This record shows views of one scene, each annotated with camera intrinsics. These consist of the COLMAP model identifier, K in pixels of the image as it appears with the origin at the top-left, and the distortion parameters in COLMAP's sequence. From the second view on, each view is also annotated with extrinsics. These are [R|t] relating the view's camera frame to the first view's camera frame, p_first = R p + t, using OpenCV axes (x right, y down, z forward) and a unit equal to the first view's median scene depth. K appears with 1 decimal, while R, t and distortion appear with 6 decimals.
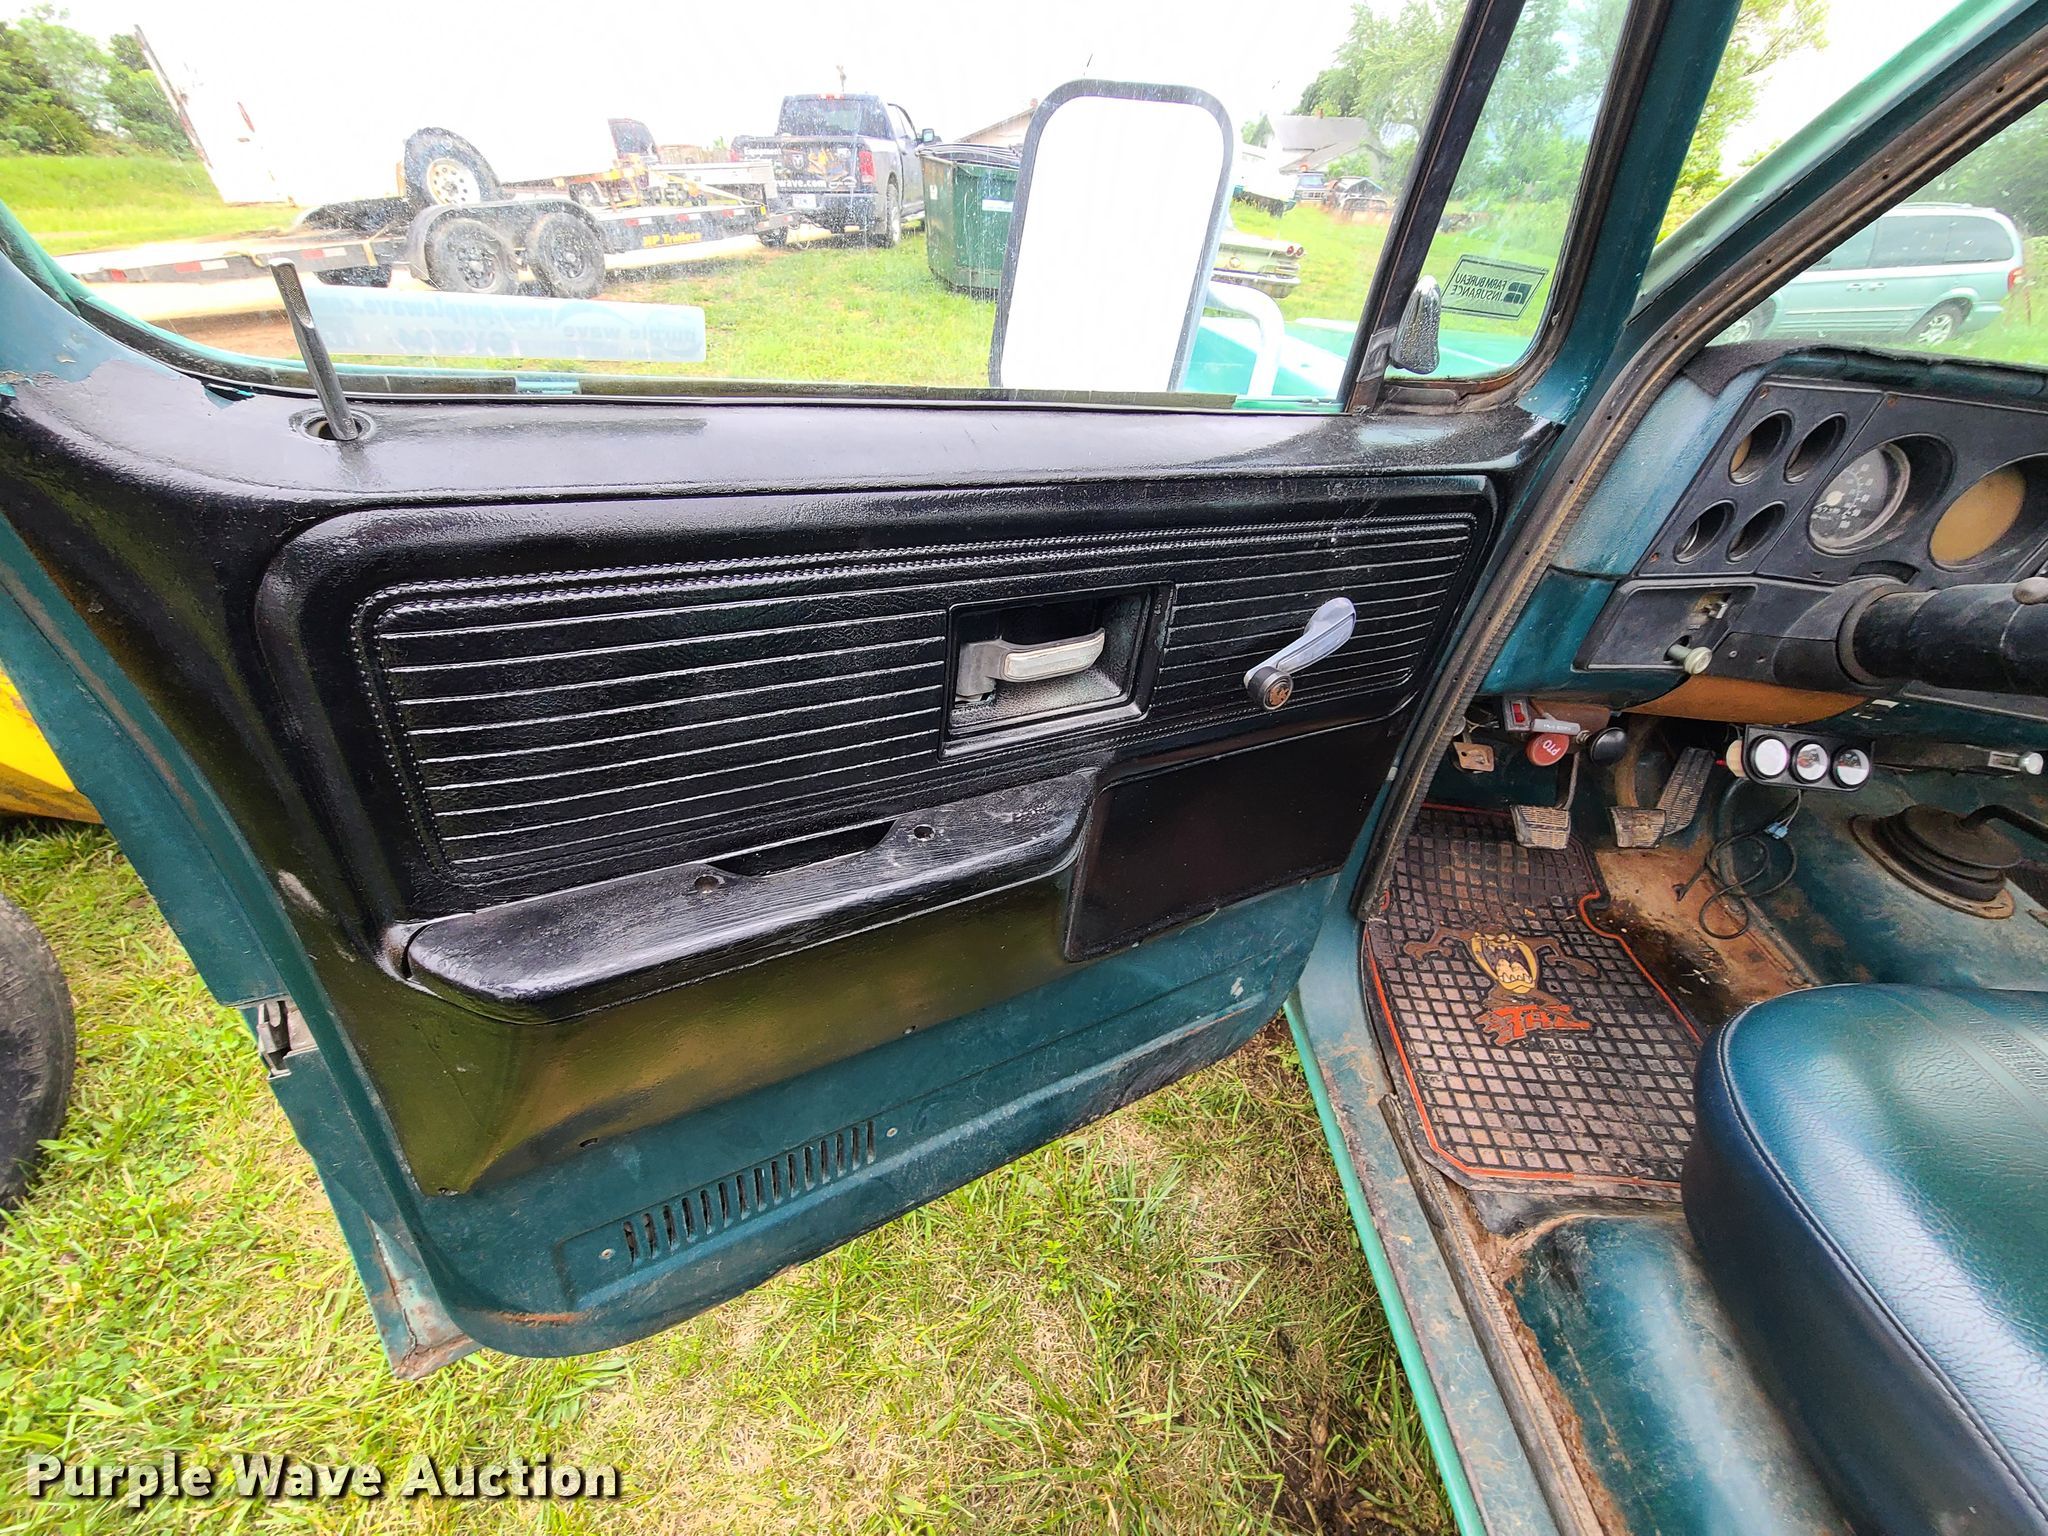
lens RADIAL K [[839.9, 0, 1019.1], [0, 839.9, 768.4], [0, 0, 1]] dist [-0.004713, -0.000415]
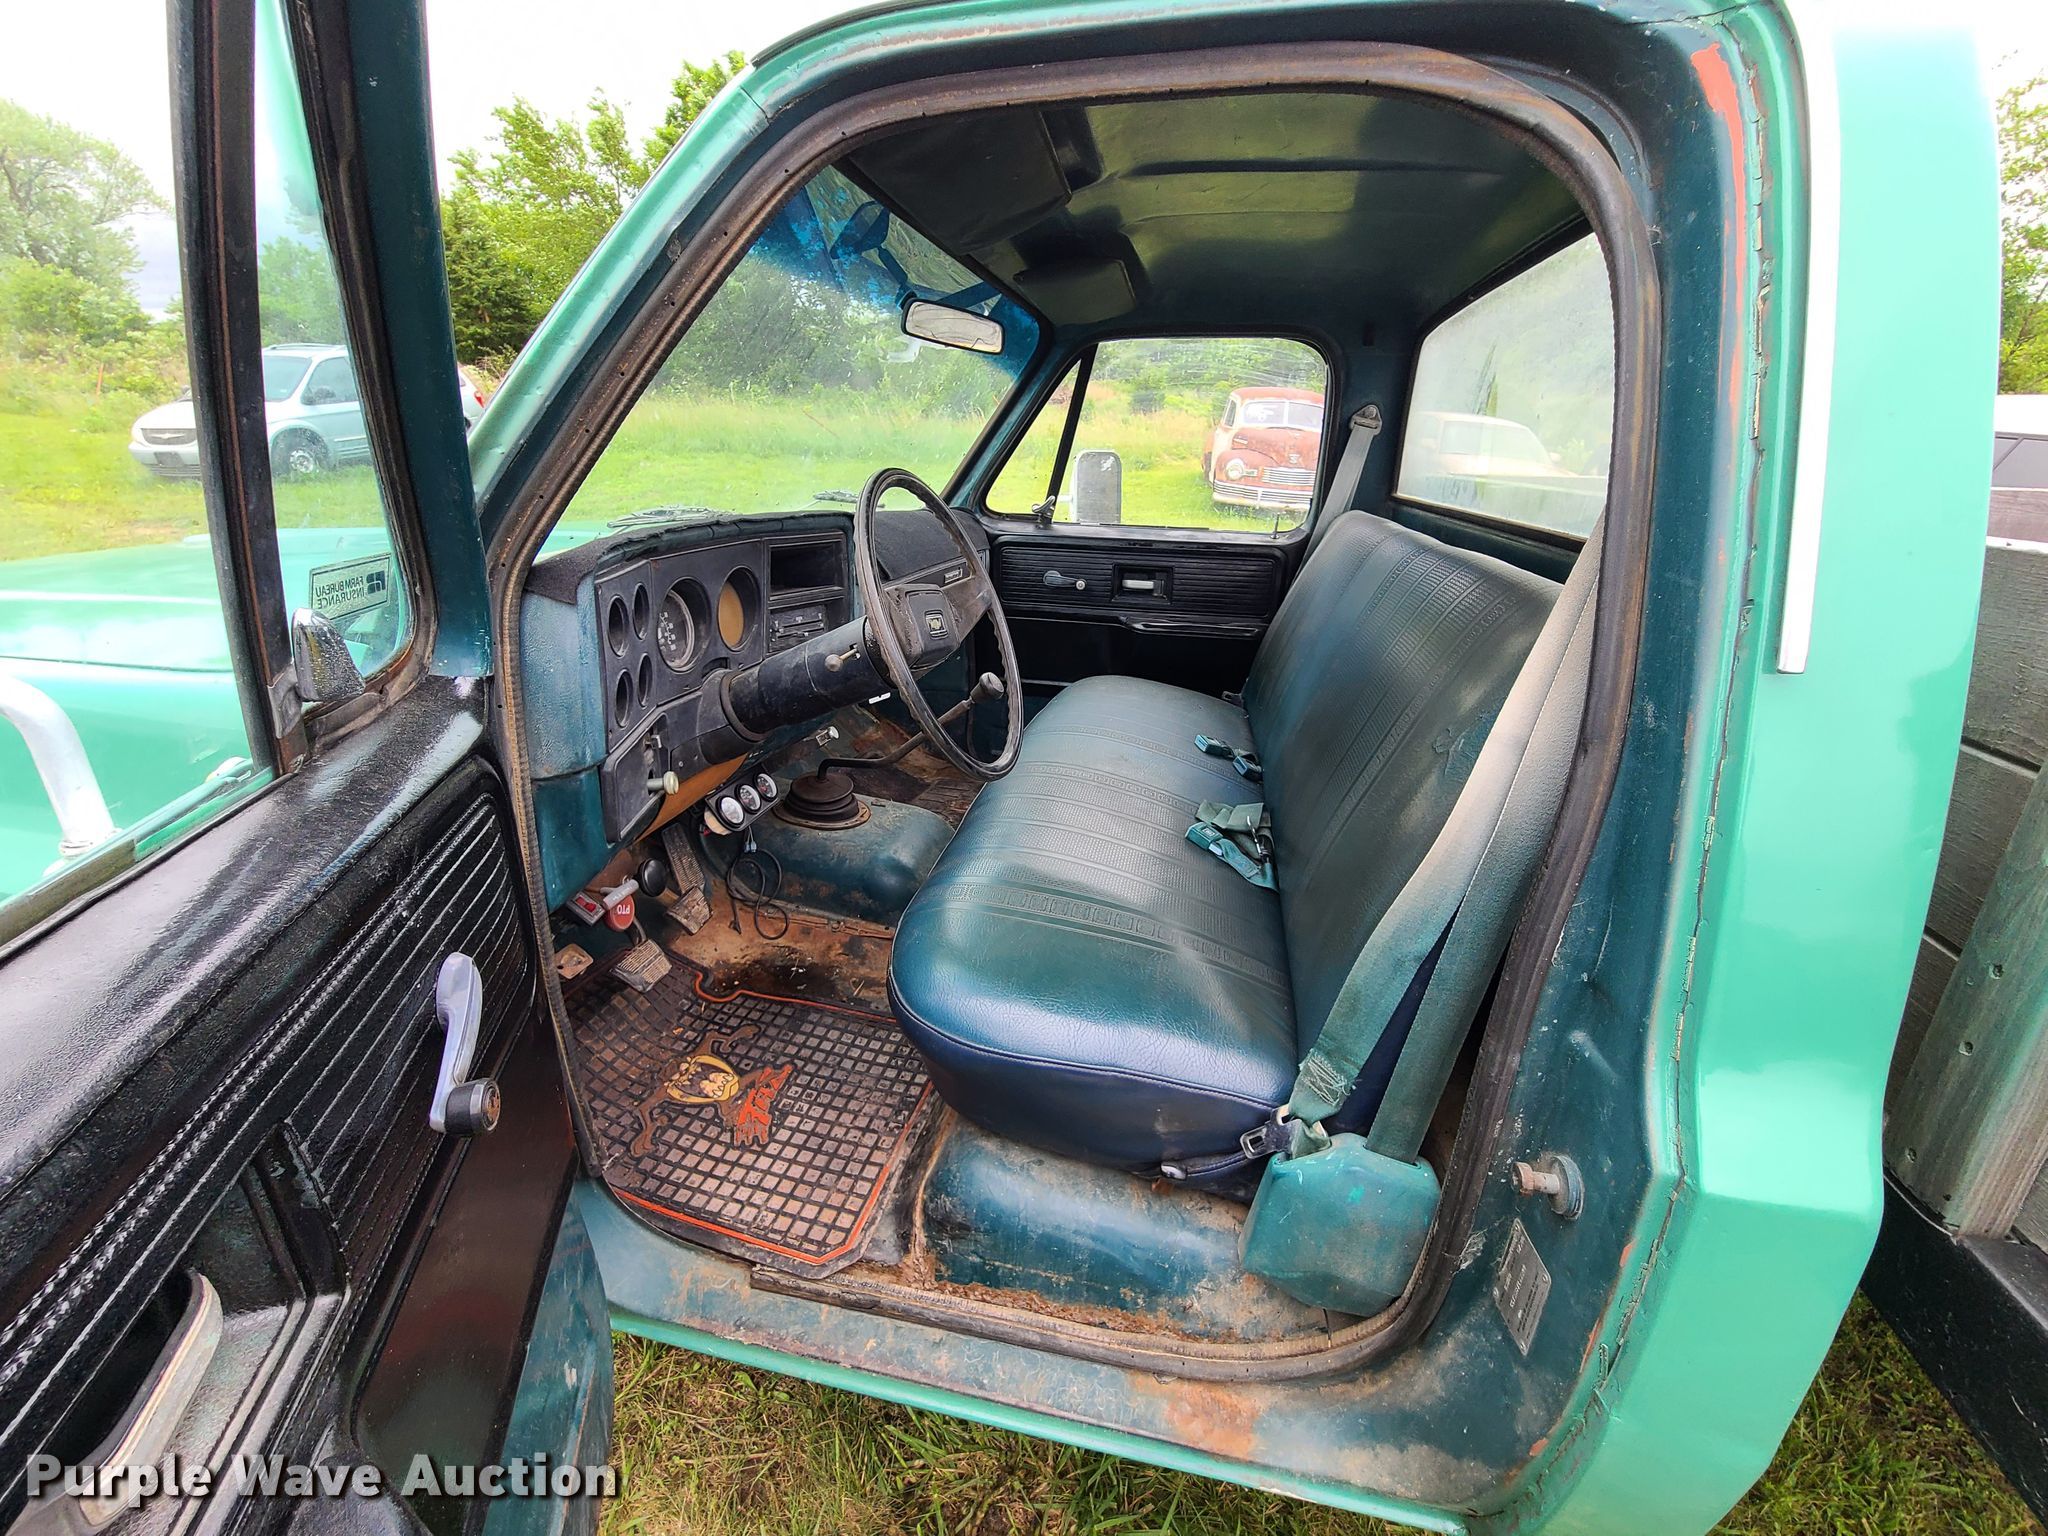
lens RADIAL K [[839.9, 0, 1023.3], [0, 839.9, 769.3], [0, 0, 1]] dist [-0.004713, -0.000415]
pose [[0.222683, -0.446211, 0.866780, -0.074257], [0.550880, 0.791144, 0.265749, -0.158993], [-0.804328, 0.418314, 0.421983, 0.087917]]
